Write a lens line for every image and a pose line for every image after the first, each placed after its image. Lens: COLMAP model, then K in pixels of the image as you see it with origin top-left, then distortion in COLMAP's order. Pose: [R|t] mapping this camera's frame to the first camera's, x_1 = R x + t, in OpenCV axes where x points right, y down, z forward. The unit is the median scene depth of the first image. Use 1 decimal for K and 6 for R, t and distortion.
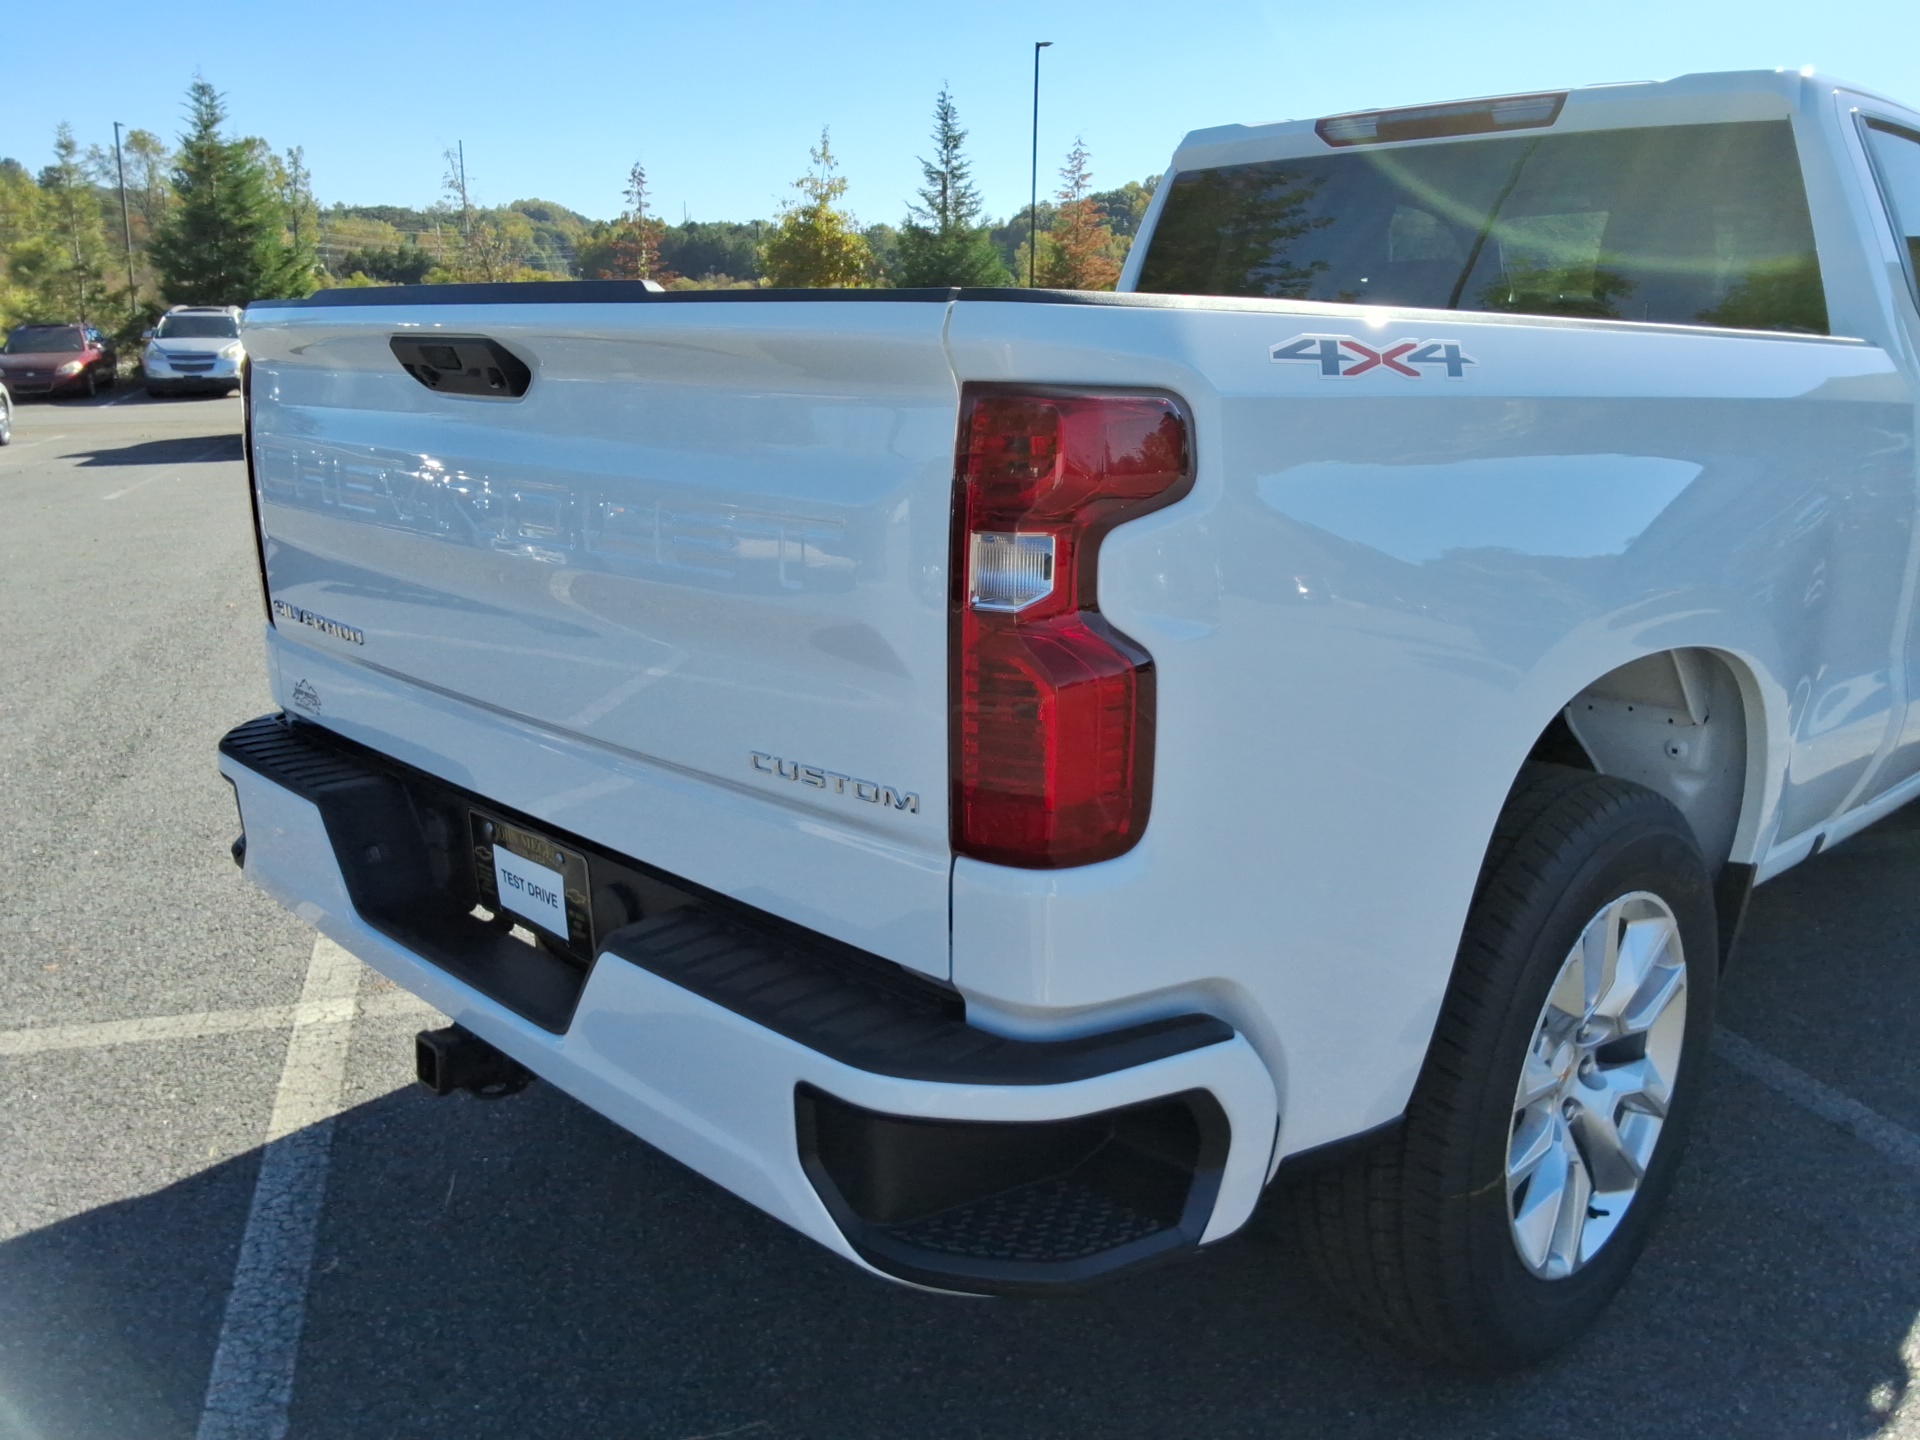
lens RADIAL K [[1570.3, 0, 964.5], [0, 1570.3, 710.3], [0, 0, 1]] dist [0.084362, -0.137976]
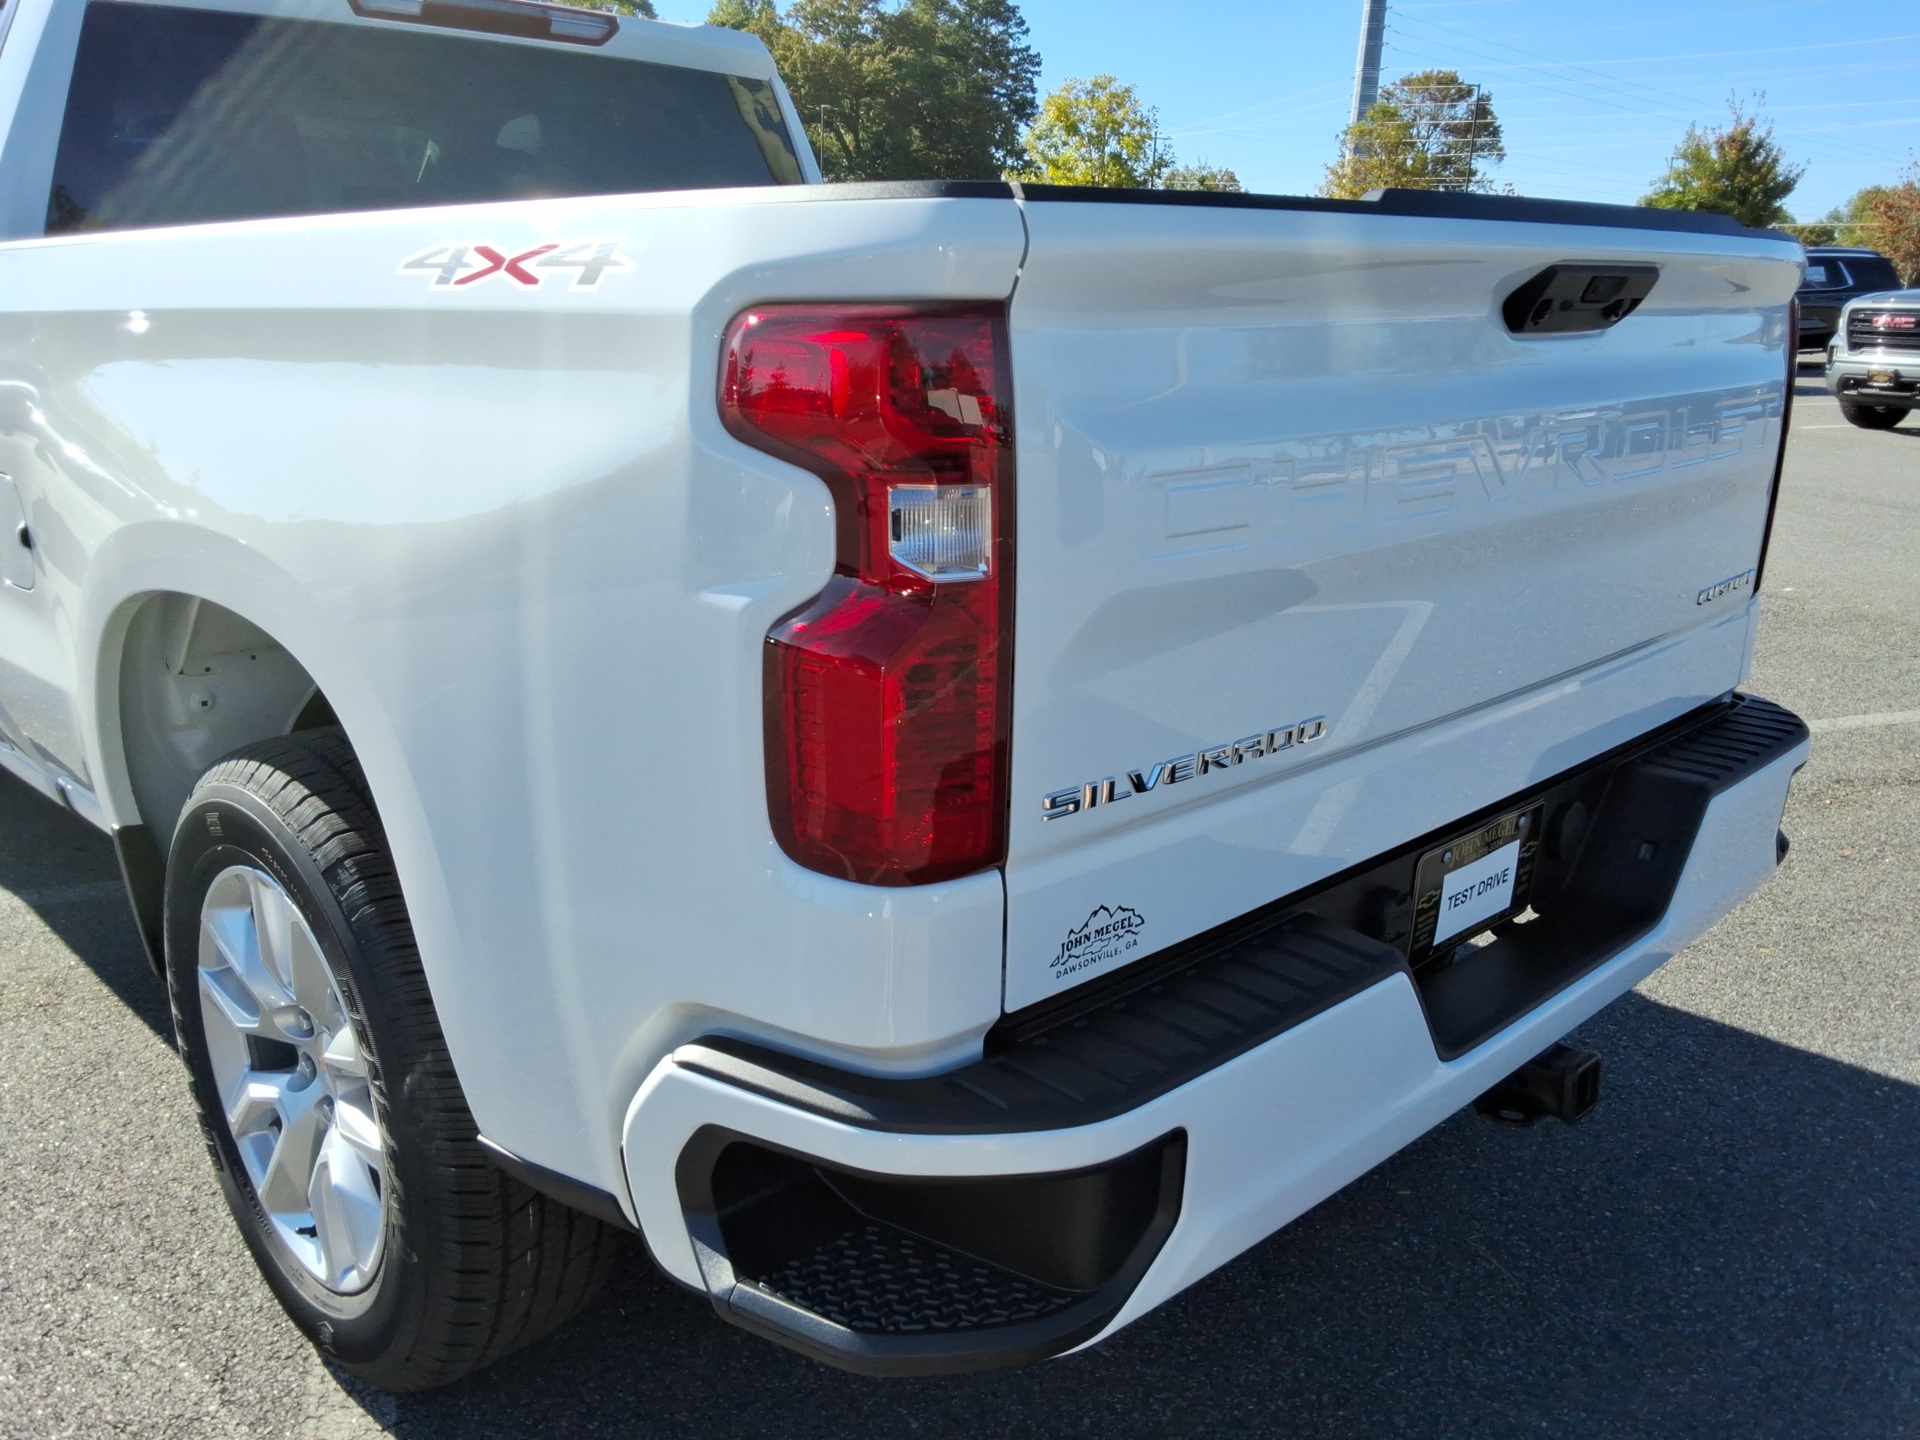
lens RADIAL K [[1570.3, 0, 973.5], [0, 1570.3, 720.9], [0, 0, 1]] dist [0.084362, -0.137976]
pose [[-0.030764, -0.273410, 0.961406, -0.697325], [0.209333, 0.938768, 0.273670, -0.183291], [-0.977360, 0.209673, 0.028353, 0.831421]]
